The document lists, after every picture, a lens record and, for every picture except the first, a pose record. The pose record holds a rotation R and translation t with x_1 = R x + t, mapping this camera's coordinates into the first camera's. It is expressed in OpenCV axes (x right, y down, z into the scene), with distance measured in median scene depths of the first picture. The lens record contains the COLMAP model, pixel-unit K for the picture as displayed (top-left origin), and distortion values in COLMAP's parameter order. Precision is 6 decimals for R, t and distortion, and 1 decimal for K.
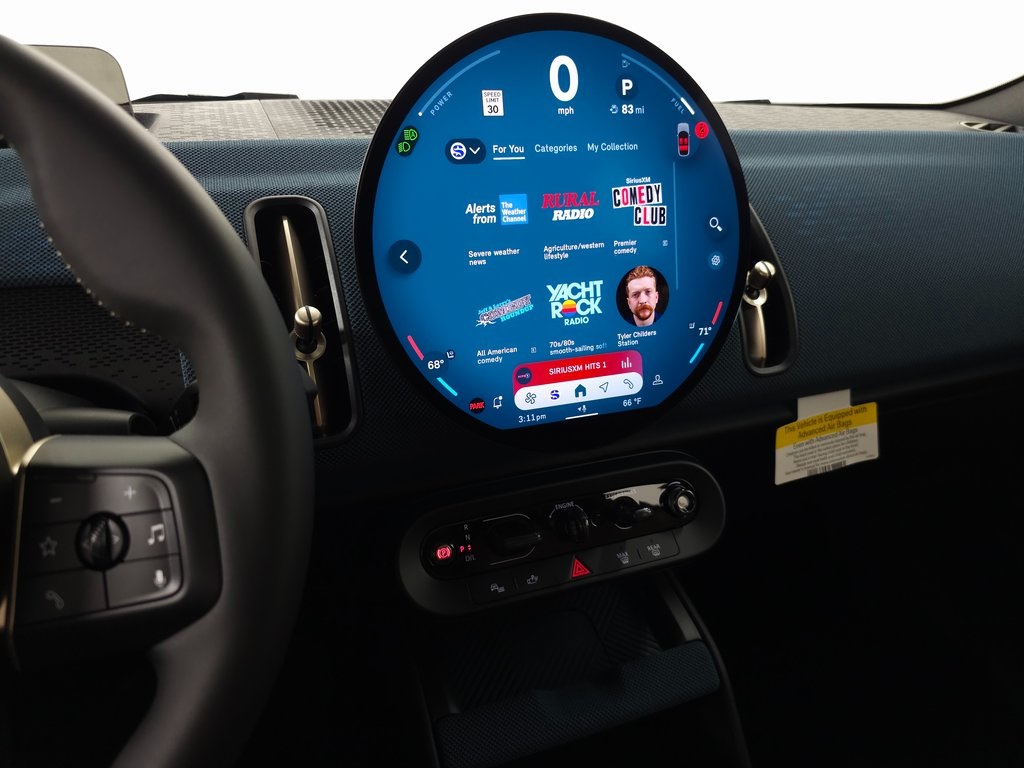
lens RADIAL K [[692.2, 0, 516.6], [0, 692.2, 381.2], [0, 0, 1]] dist [0.038881, -0.053572]
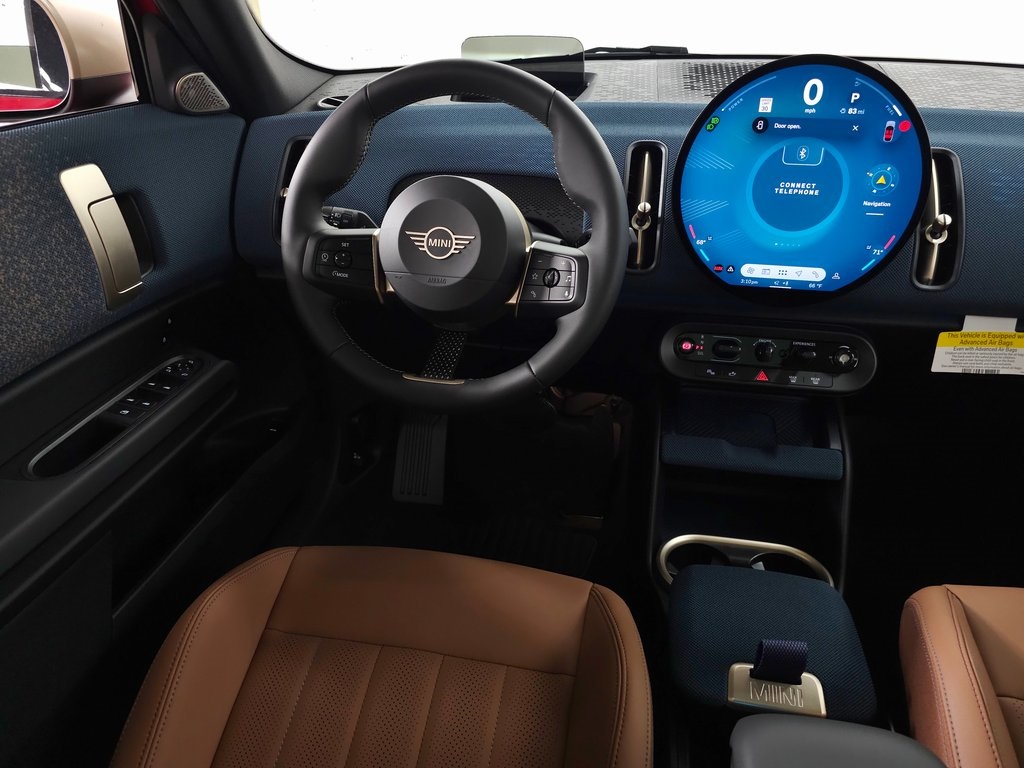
lens RADIAL K [[692.2, 0, 506.8], [0, 692.2, 379.0], [0, 0, 1]] dist [0.038881, -0.053572]
pose [[0.852136, 0.261446, -0.453333, 0.357330], [-0.187057, 0.961203, 0.202729, 0.045163], [0.488748, -0.087954, 0.867980, -0.876825]]
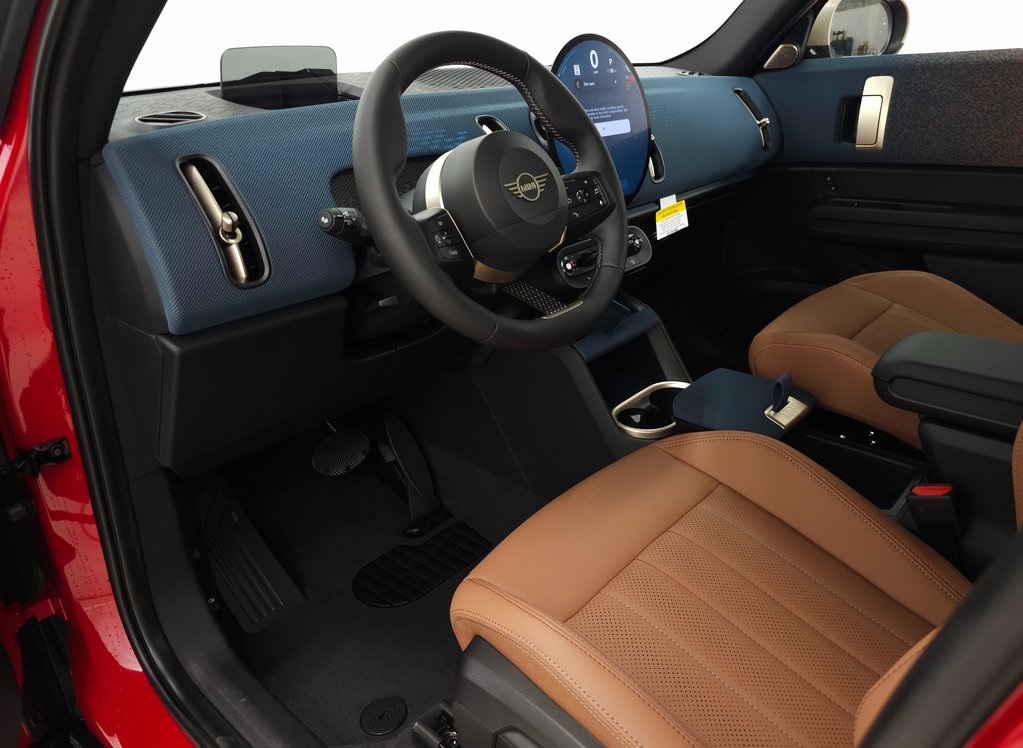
lens RADIAL K [[713.2, 0, 508.4], [0, 713.2, 382.6], [0, 0, 1]] dist [0.002396, -0.001430]
pose [[0.887441, -0.213323, 0.408585, -1.371817], [0.196795, 0.976956, 0.082634, 0.396235], [-0.416797, 0.007075, 0.908972, -1.103747]]
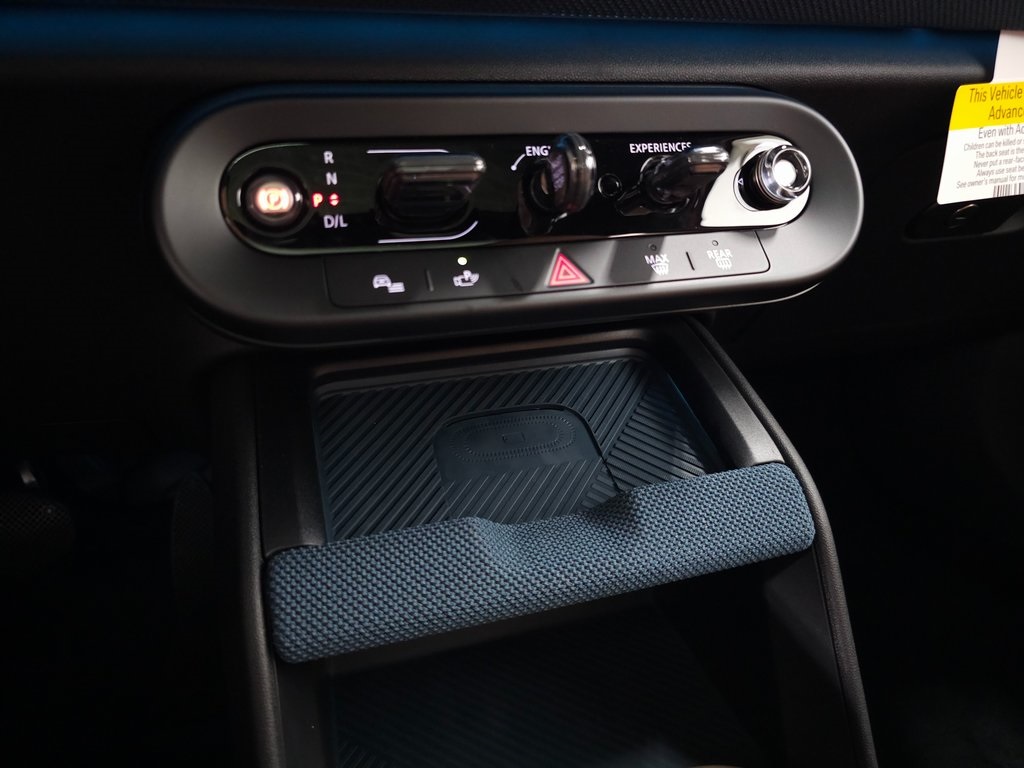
lens RADIAL K [[692.2, 0, 514.2], [0, 692.2, 376.7], [0, 0, 1]] dist [0.038881, -0.053572]
pose [[0.998157, 0.053755, -0.028146, 0.075919], [-0.050911, 0.994315, 0.093513, 0.319138], [0.033013, -0.091908, 0.995220, 0.541922]]
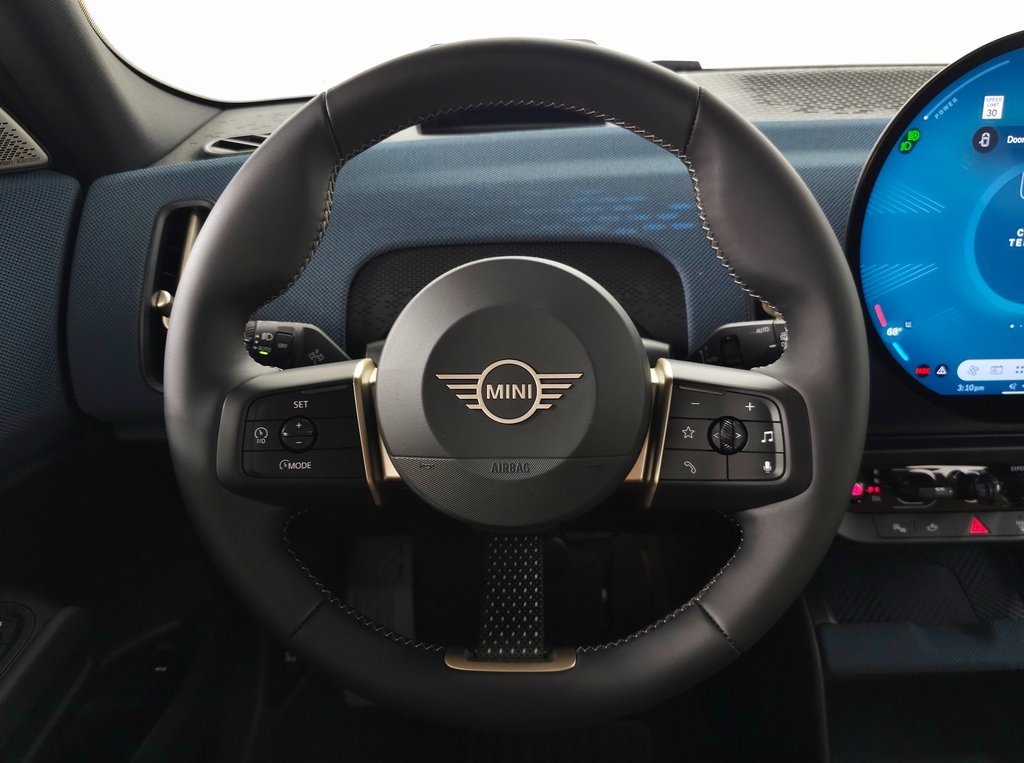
lens RADIAL K [[692.2, 0, 501.3], [0, 692.2, 367.7], [0, 0, 1]] dist [0.038881, -0.053572]
pose [[0.933473, 0.135716, -0.331978, -0.303288], [-0.110375, 0.989423, 0.094129, -0.001464], [0.341242, -0.051225, 0.938579, -0.302388]]
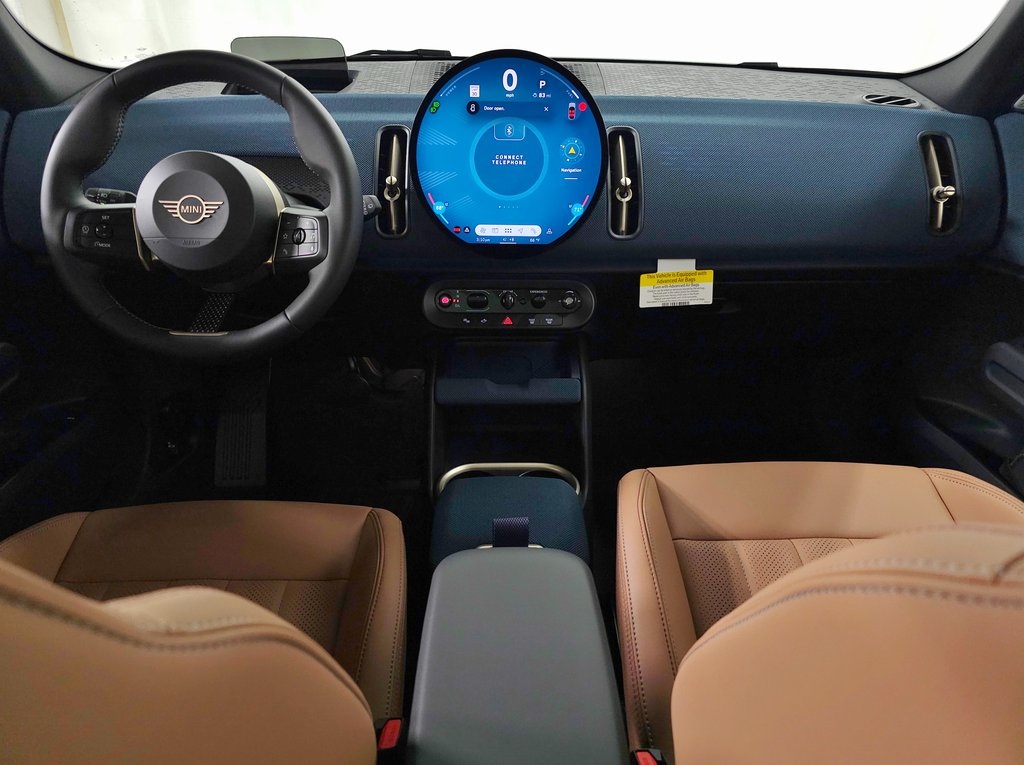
lens RADIAL K [[692.2, 0, 523.4], [0, 692.2, 379.0], [0, 0, 1]] dist [0.038881, -0.053572]
pose [[0.941653, 0.177222, -0.286152, 0.805072], [-0.139367, 0.979150, 0.147793, 0.136293], [0.306378, -0.099290, 0.946718, -1.021646]]
